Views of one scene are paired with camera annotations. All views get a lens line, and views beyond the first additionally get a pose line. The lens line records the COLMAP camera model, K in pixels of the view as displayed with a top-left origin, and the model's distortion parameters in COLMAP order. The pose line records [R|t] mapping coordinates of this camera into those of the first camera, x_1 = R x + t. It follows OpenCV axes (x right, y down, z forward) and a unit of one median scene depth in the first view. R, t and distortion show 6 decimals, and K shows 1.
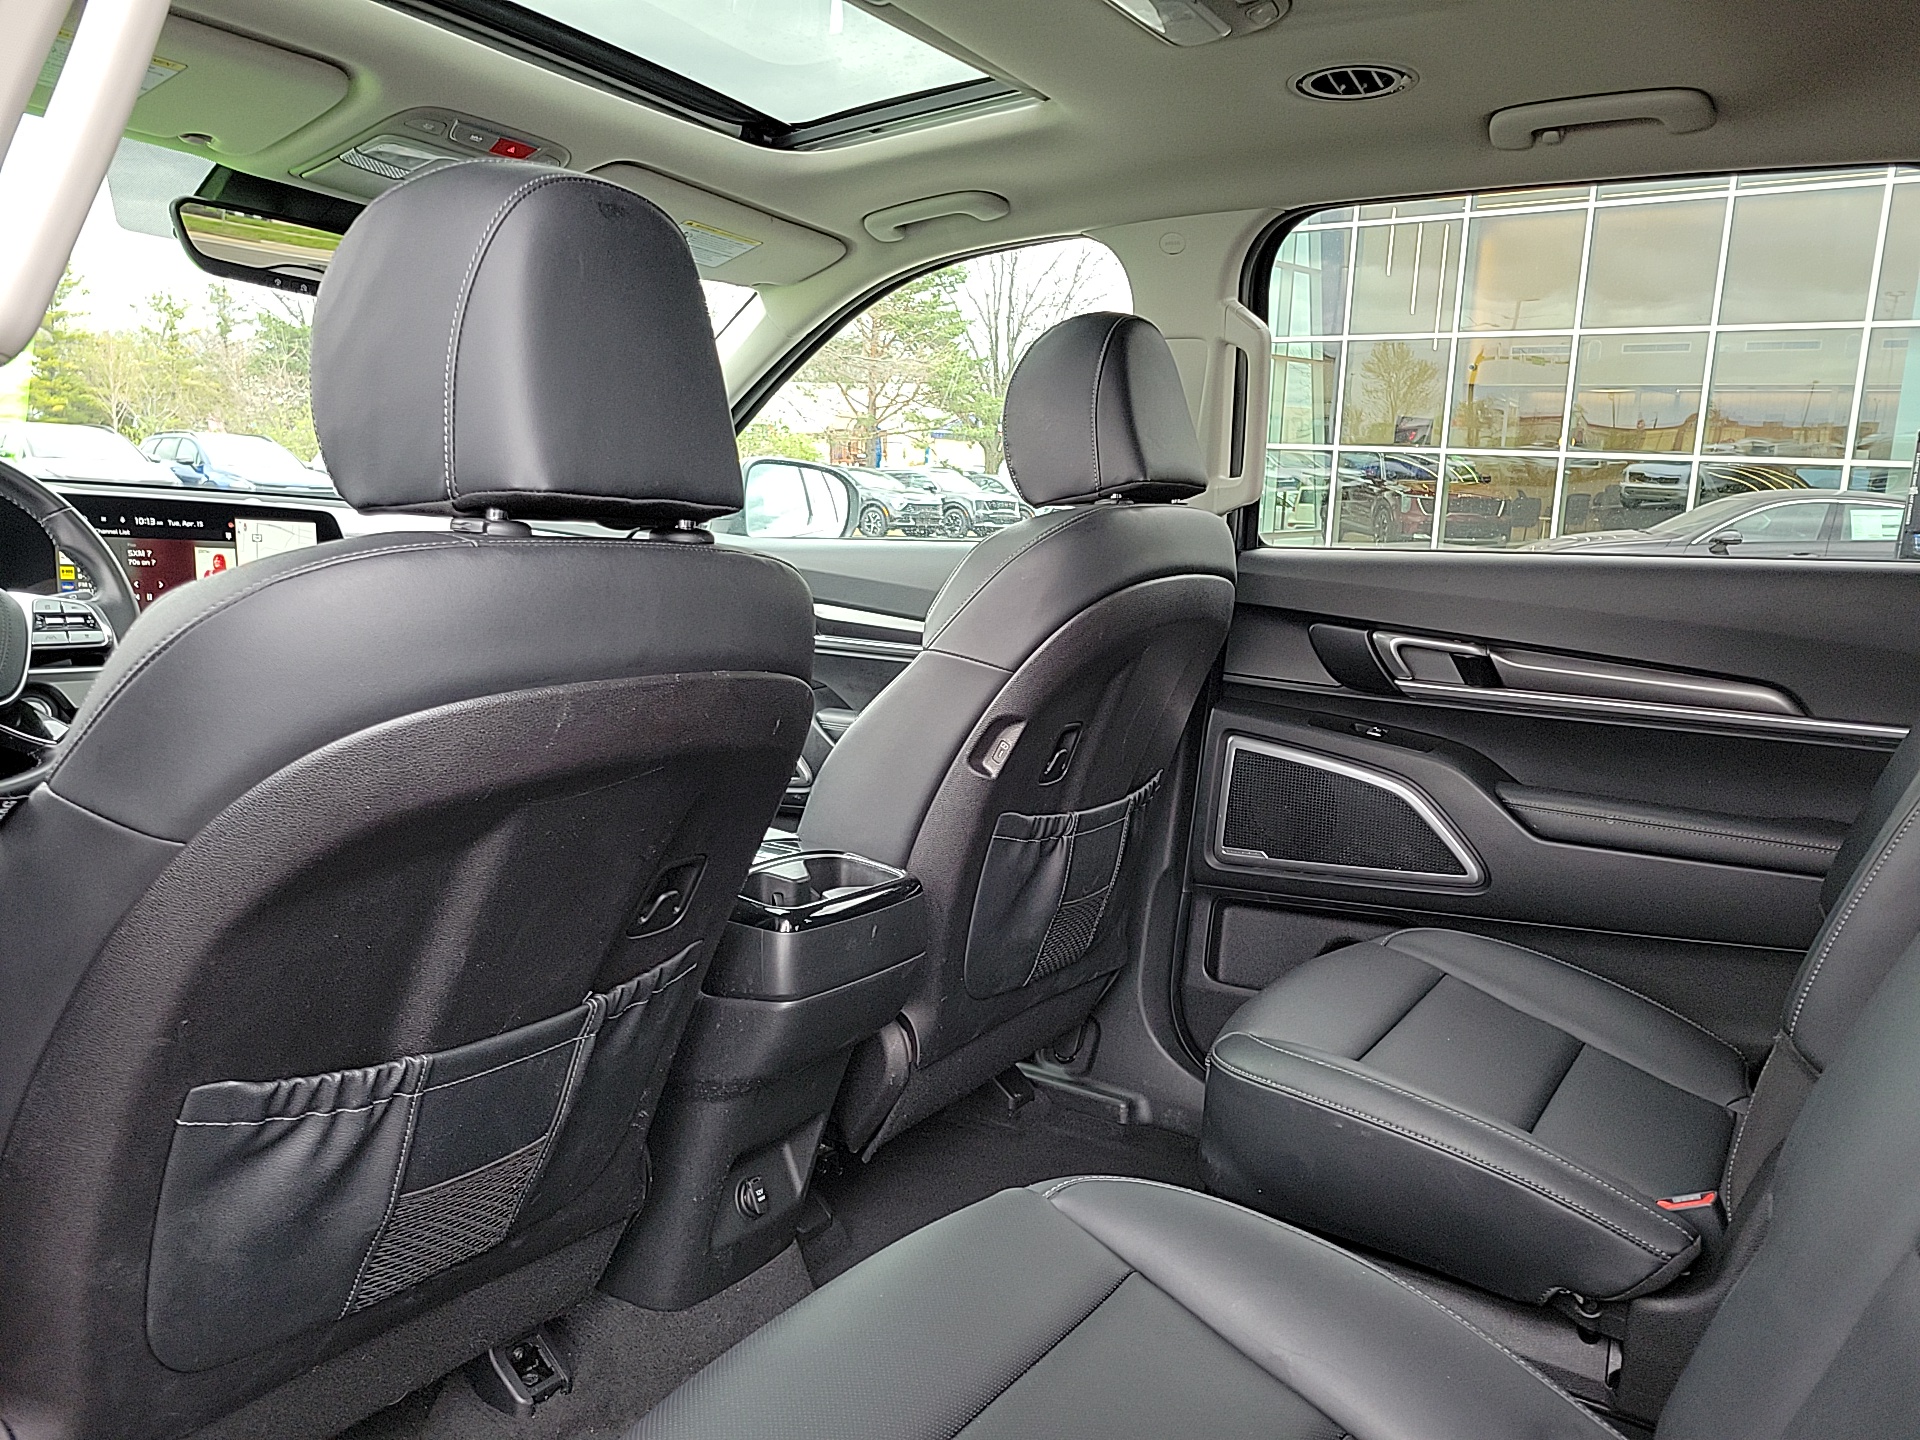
lens RADIAL K [[1440.2, 0, 951.4], [0, 1440.2, 711.1], [0, 0, 1]] dist [0.056929, -0.040745]
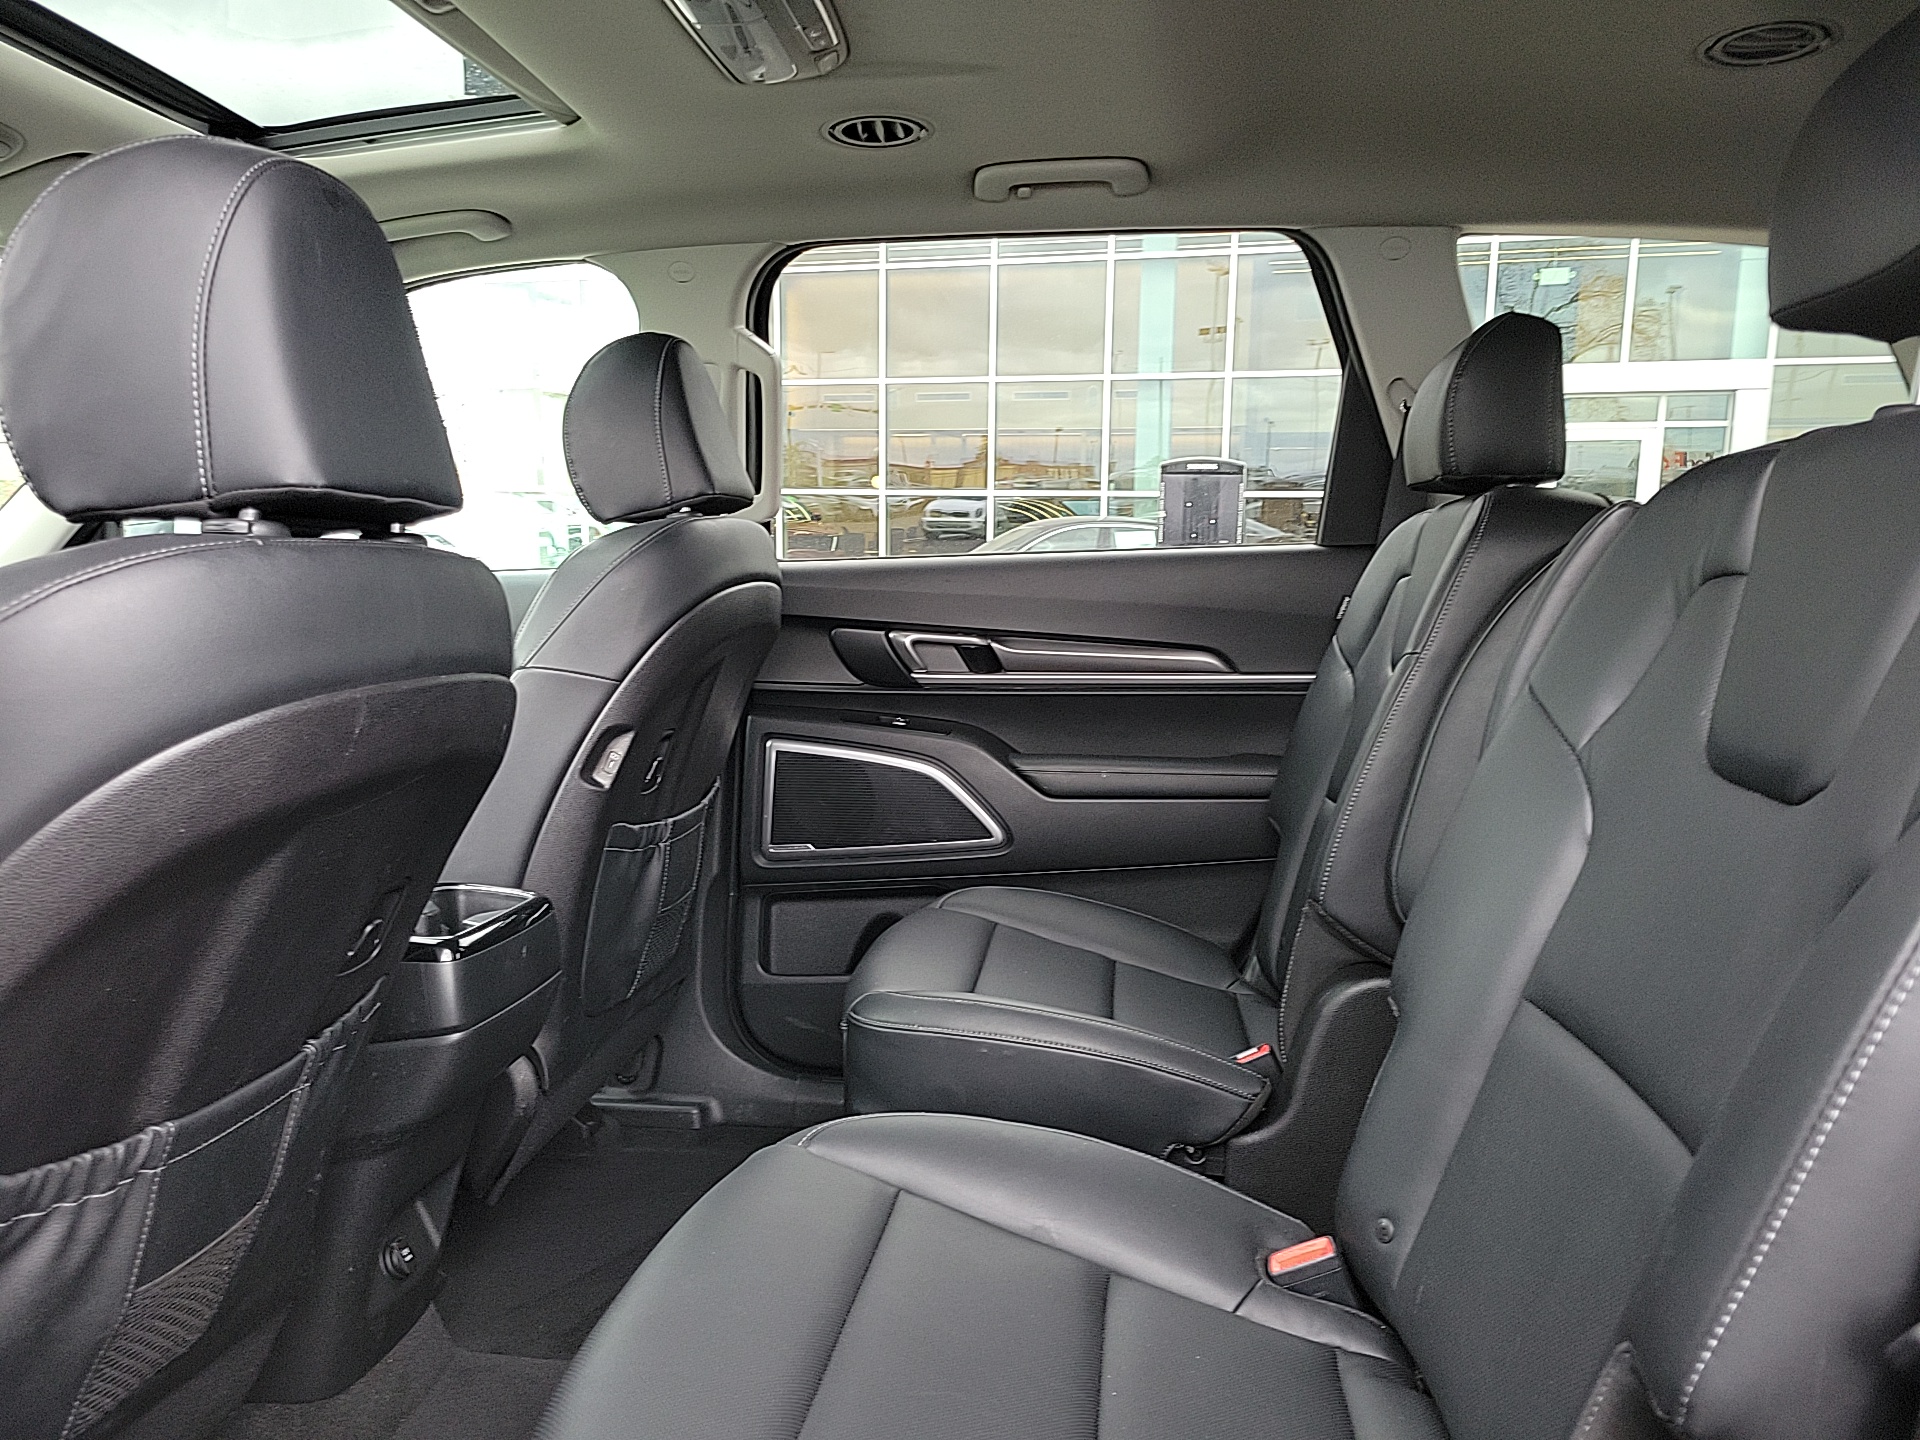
lens RADIAL K [[1416.5, 0, 960.0], [0, 1416.5, 720.0], [0, 0, 1]] dist [0.057671, -0.032527]
pose [[0.911437, -0.093204, 0.400743, -0.137947], [0.099969, 0.994982, 0.004045, 0.018716], [-0.399109, 0.036375, 0.916182, -0.012874]]
